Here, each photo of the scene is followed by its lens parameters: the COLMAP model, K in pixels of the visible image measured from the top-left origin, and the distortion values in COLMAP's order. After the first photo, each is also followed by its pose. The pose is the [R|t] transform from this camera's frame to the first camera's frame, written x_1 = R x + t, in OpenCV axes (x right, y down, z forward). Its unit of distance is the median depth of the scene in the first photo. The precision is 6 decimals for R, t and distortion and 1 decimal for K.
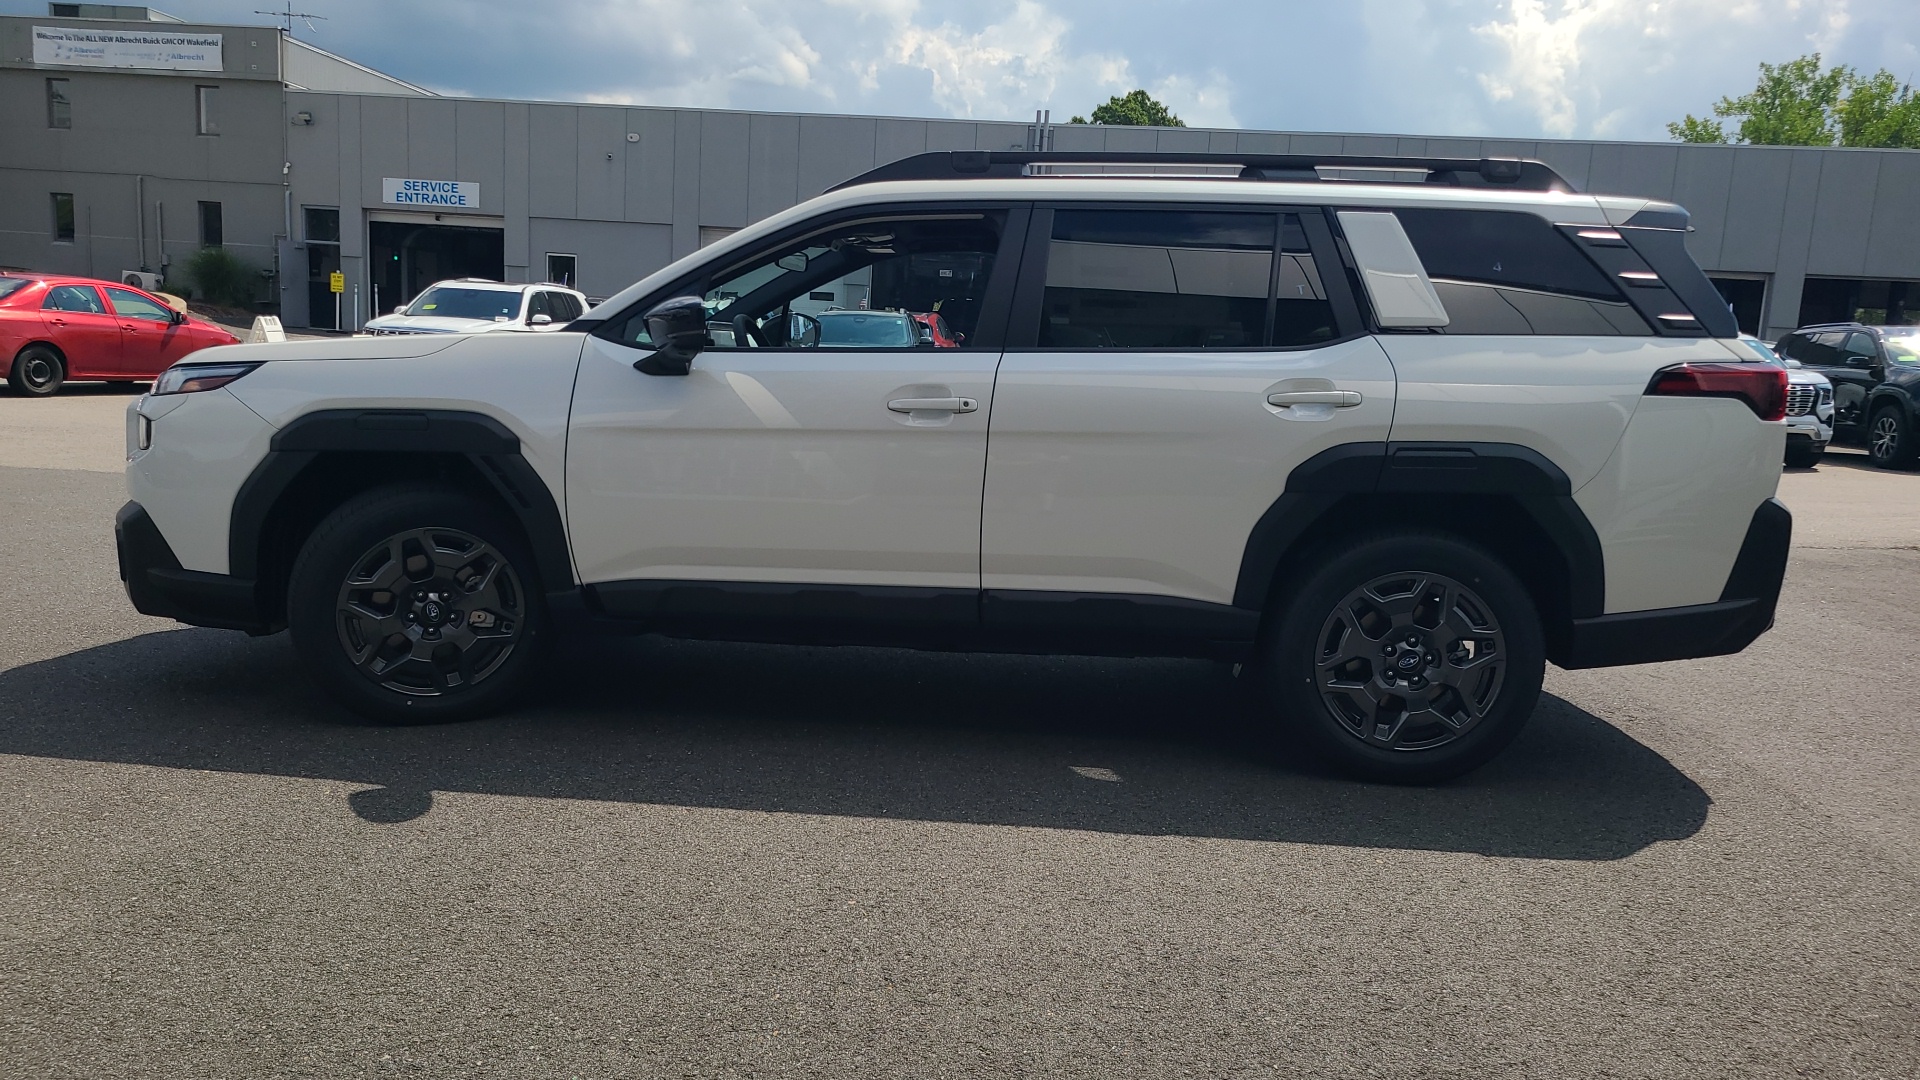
lens RADIAL K [[1449.1, 0, 907.4], [0, 1449.1, 548.9], [0, 0, 1]] dist [0.047791, 0.001966]
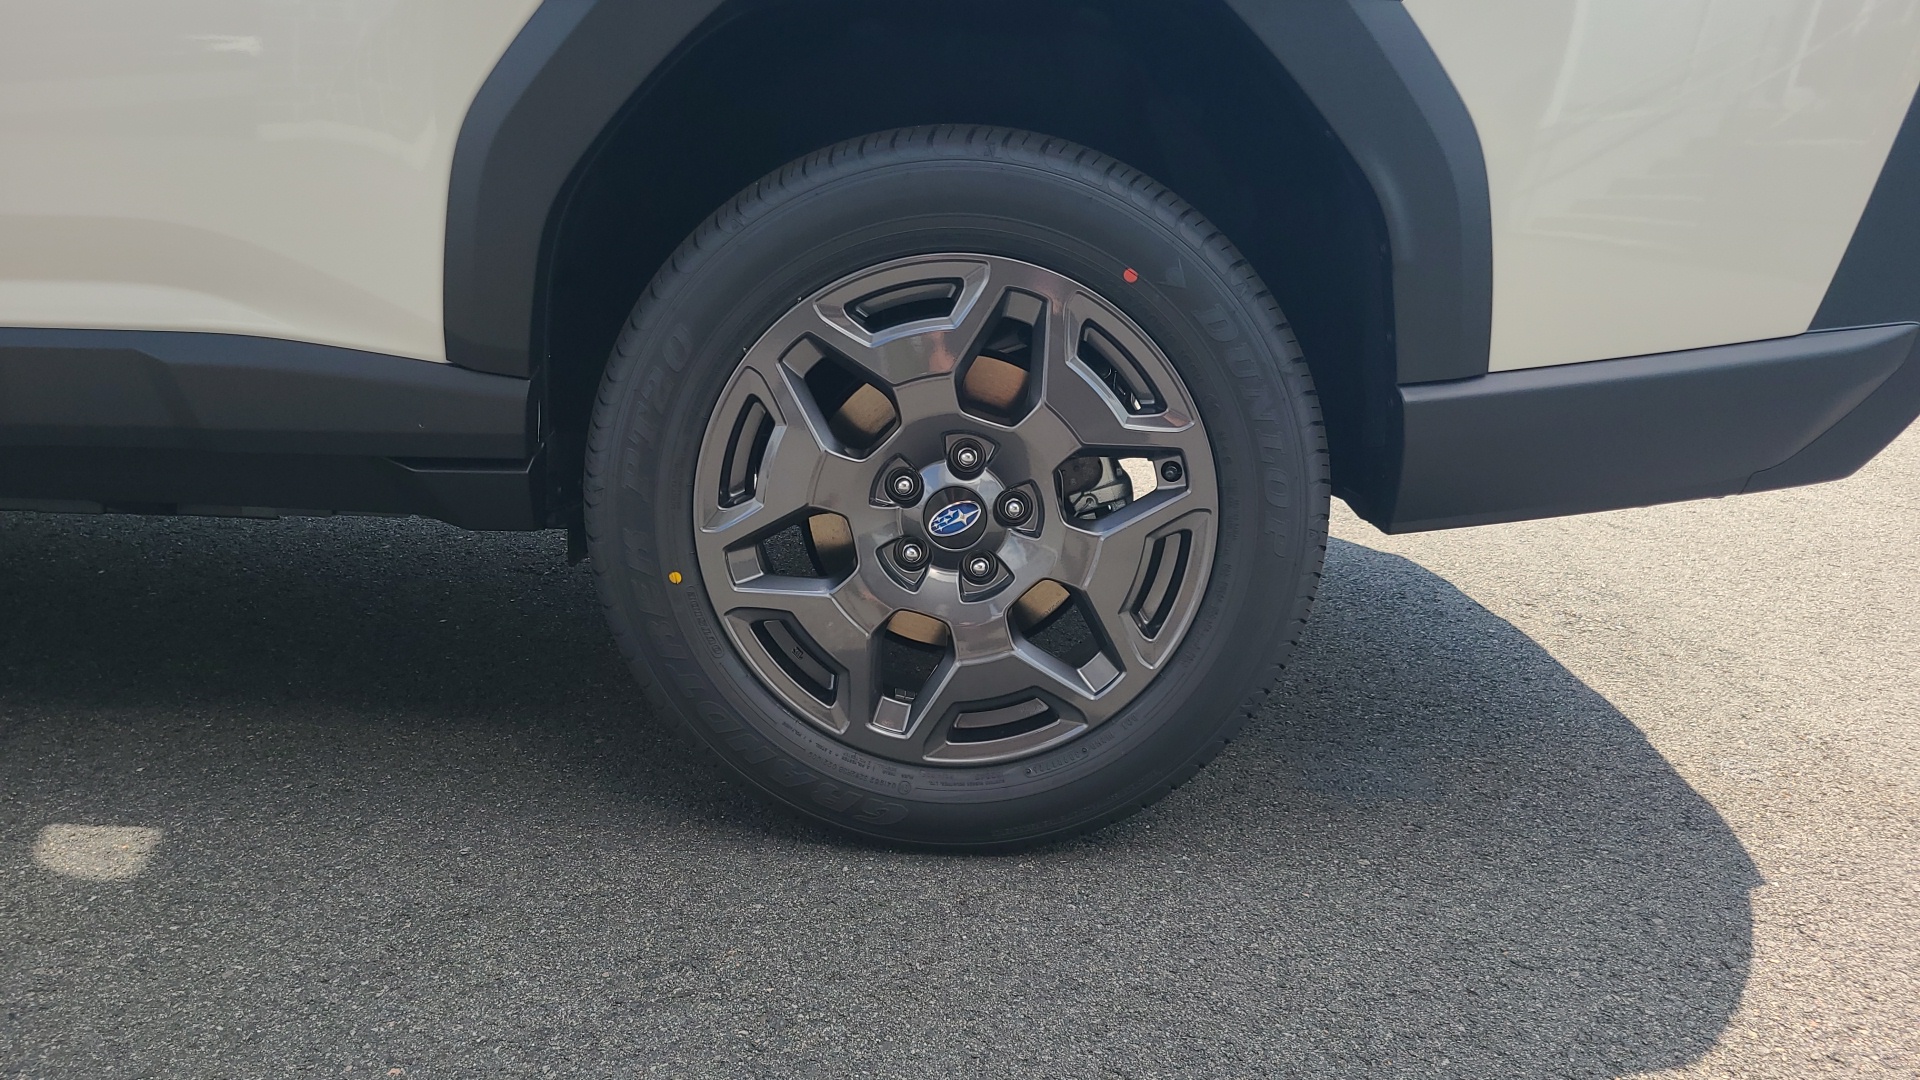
lens RADIAL K [[1460.6, 0, 960.0], [0, 1460.6, 540.0], [0, 0, 1]] dist [0.034685, 0.000262]
pose [[0.998444, -0.016614, 0.053235, 0.325419], [0.011155, 0.994798, 0.101253, 0.046462], [-0.054640, -0.100502, 0.993435, 0.647645]]
